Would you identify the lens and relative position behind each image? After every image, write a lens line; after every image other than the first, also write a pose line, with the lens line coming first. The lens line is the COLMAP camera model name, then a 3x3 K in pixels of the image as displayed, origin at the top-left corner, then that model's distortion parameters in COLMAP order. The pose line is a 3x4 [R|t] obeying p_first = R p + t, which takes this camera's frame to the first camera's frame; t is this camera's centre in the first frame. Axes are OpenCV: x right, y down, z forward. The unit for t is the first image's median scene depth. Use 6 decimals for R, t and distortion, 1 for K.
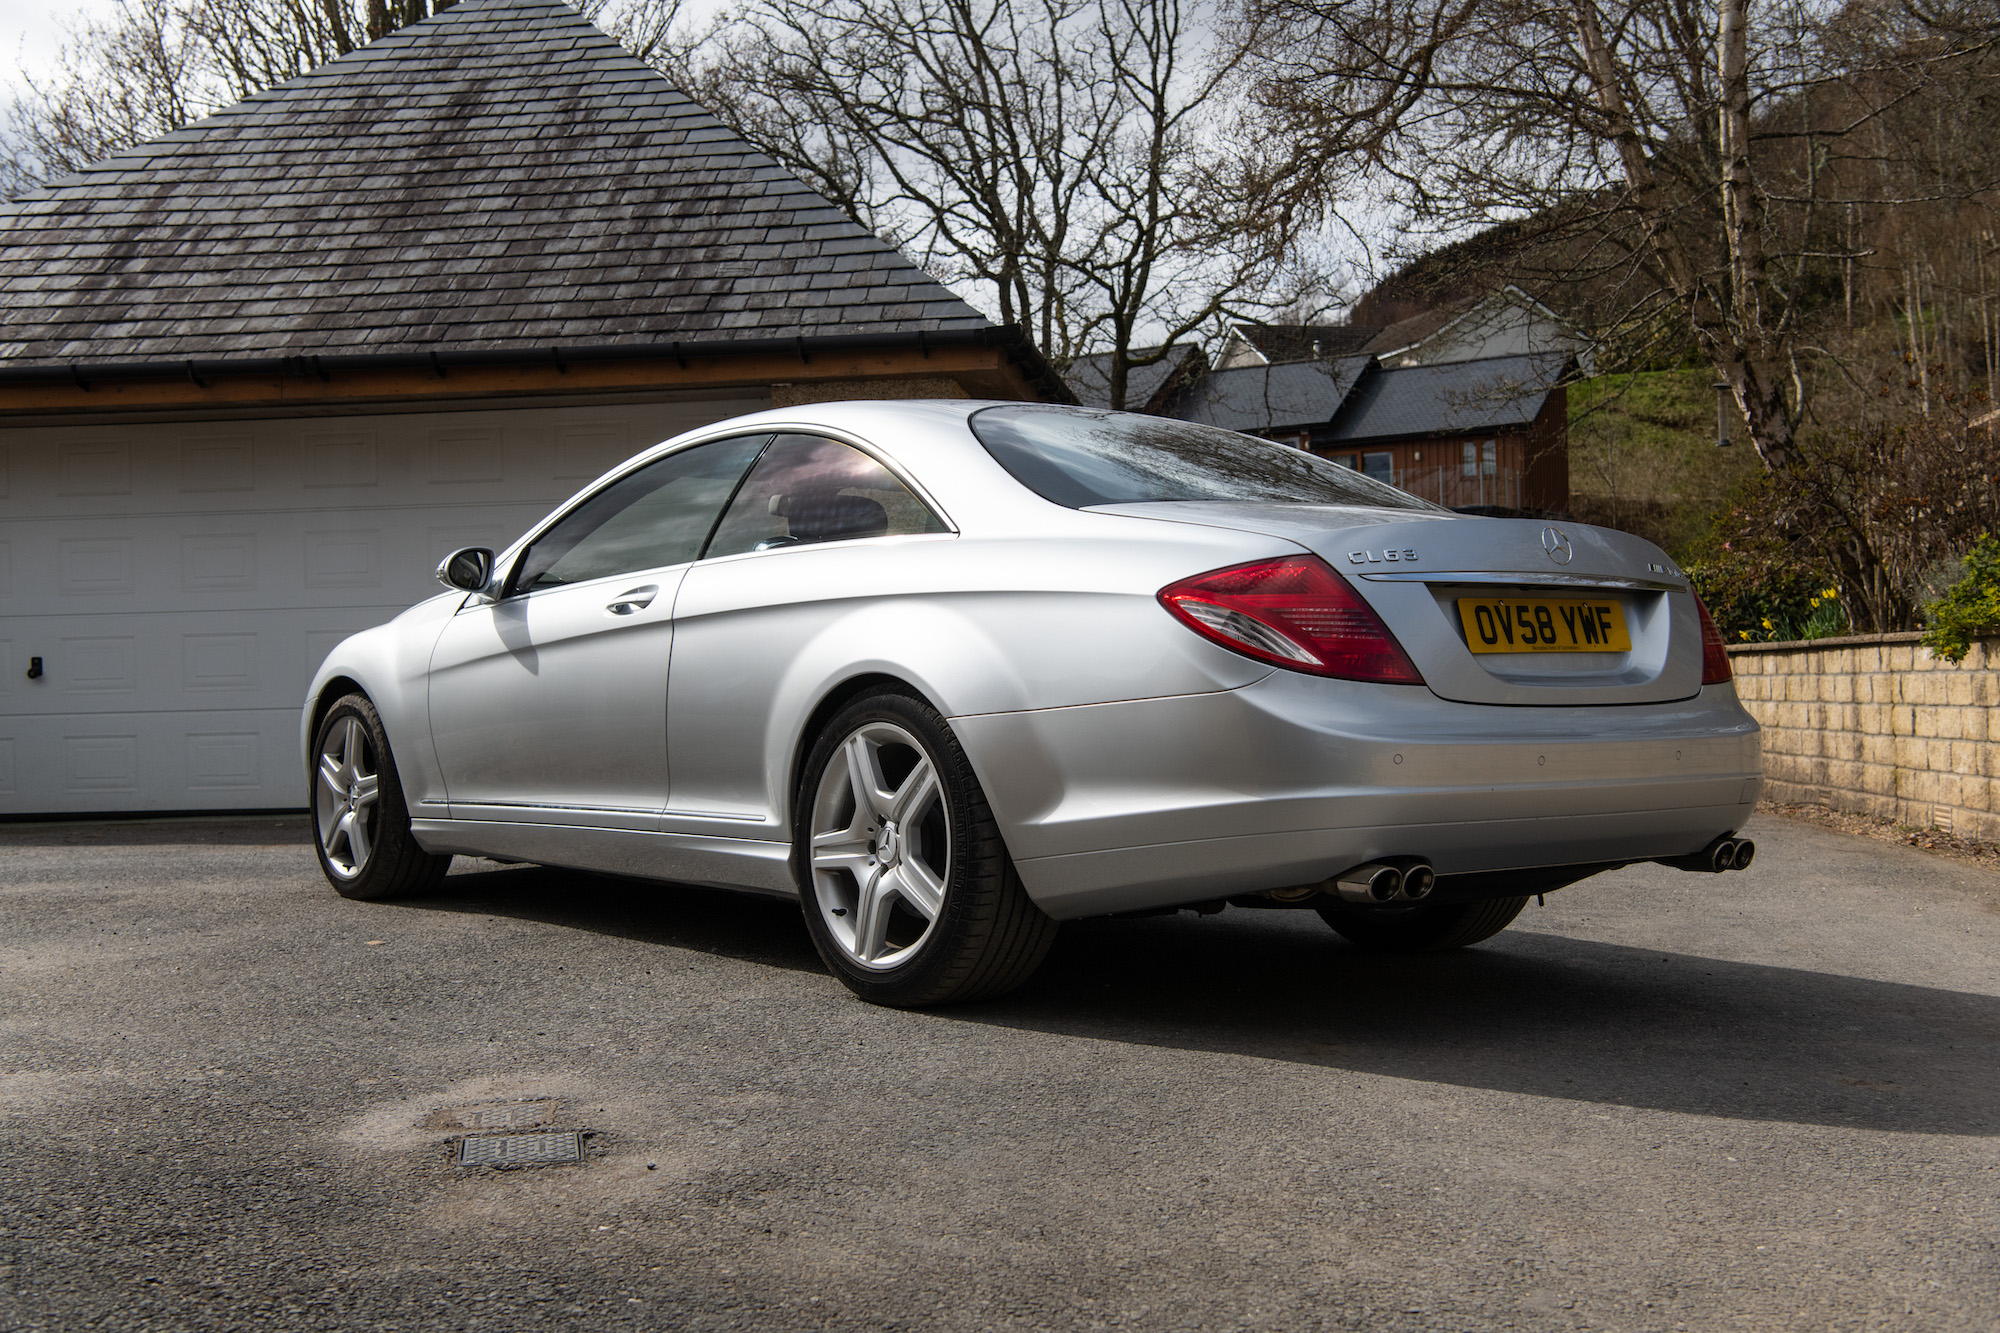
lens RADIAL K [[2134.2, 0, 1000.0], [0, 2134.2, 666.5], [0, 0, 1]] dist [0.024432, 0.145073]
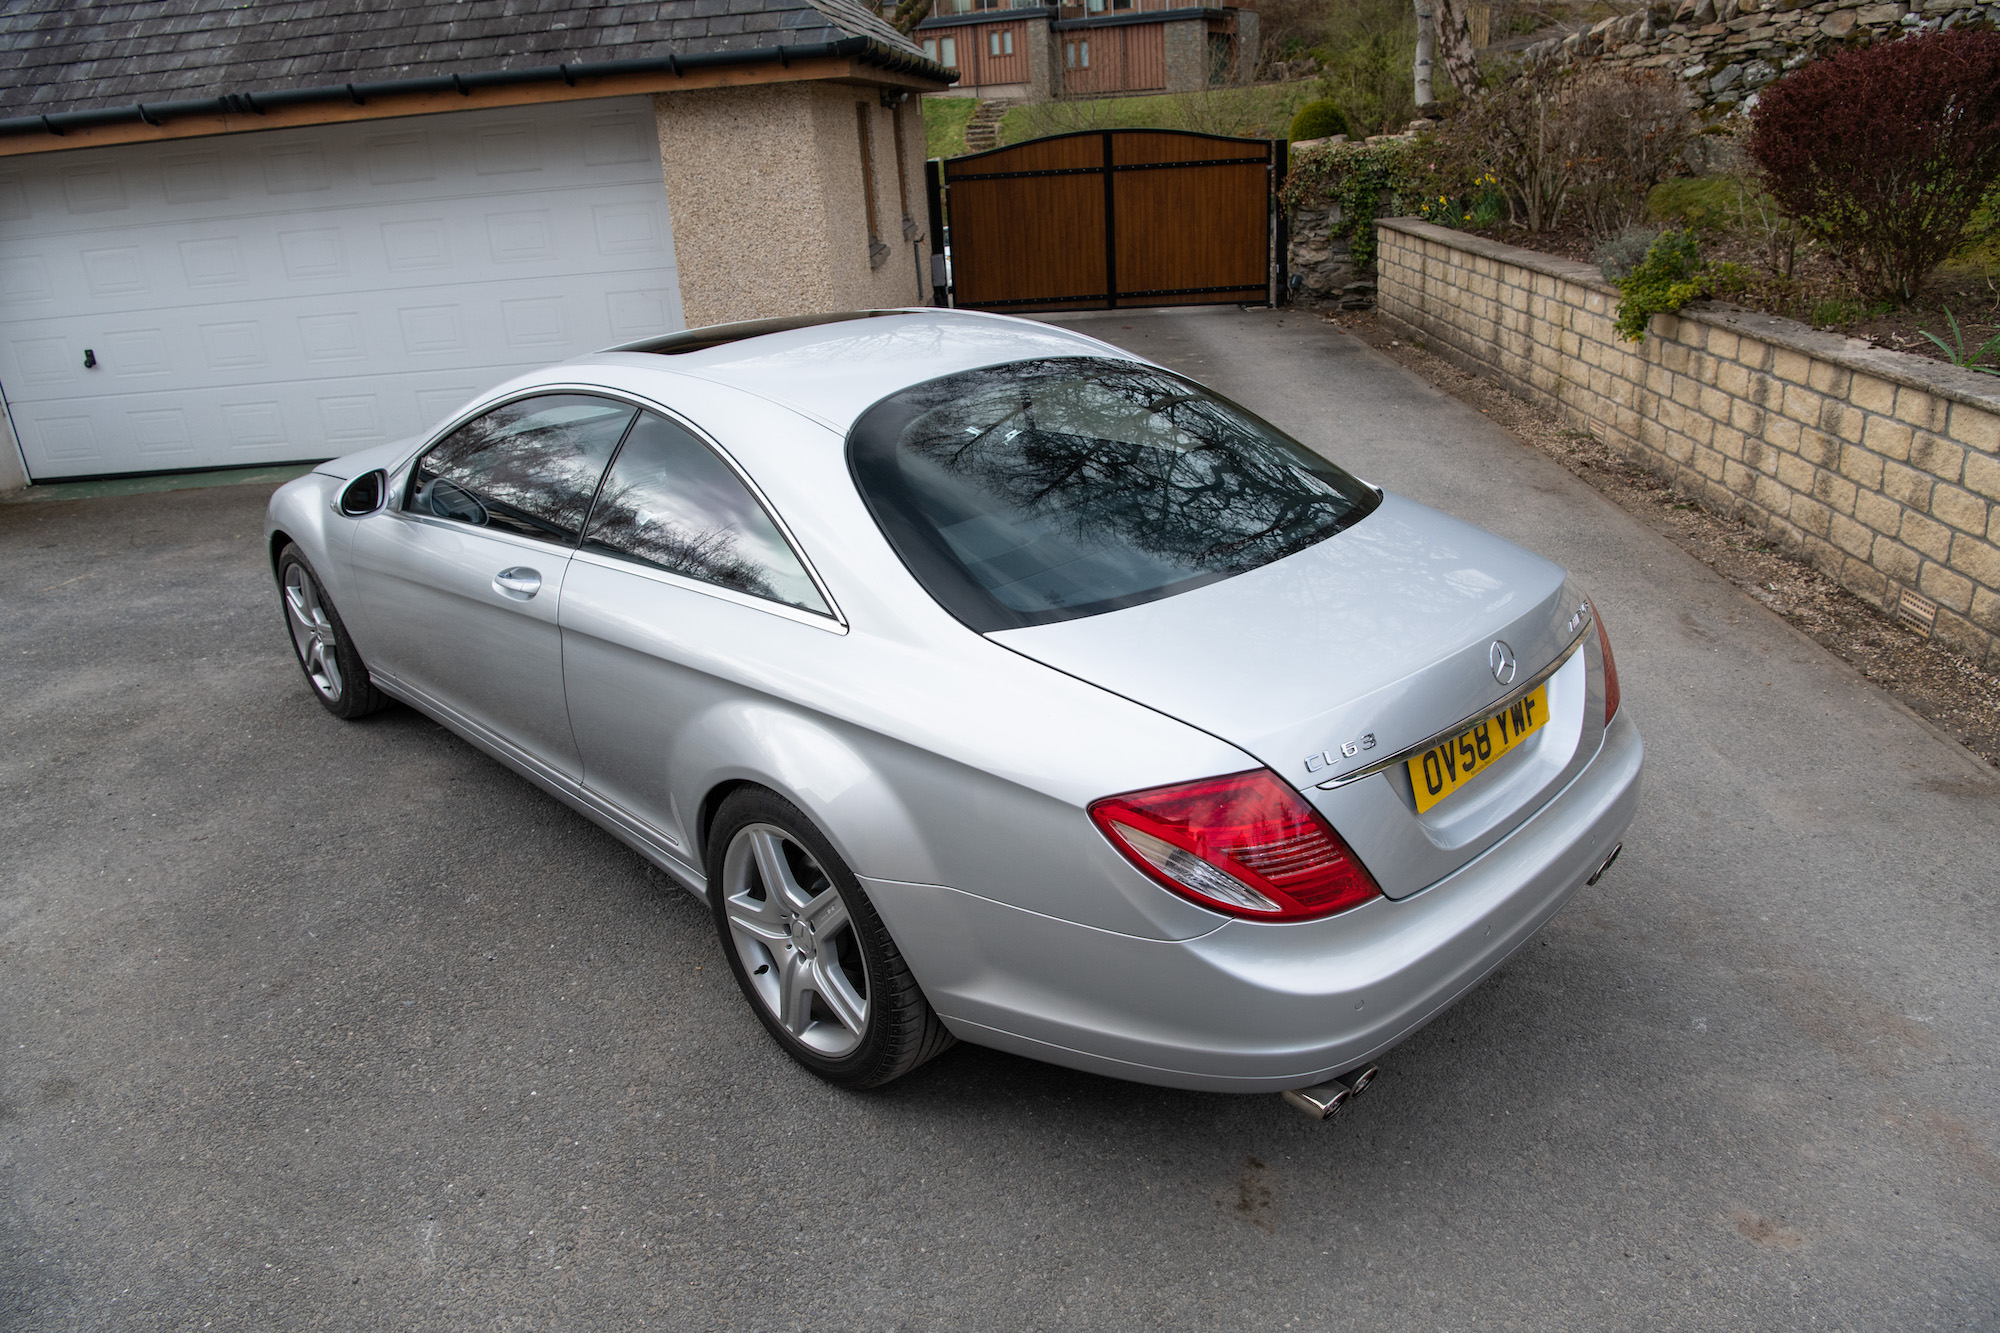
lens RADIAL K [[1381.4, 0, 1003.9], [0, 1381.4, 662.1], [0, 0, 1]] dist [-0.072180, 0.016281]
pose [[0.994064, -0.076100, 0.077756, 0.000065], [0.040914, 0.923689, 0.380953, -0.110631], [-0.100813, -0.375510, 0.921319, 0.181704]]
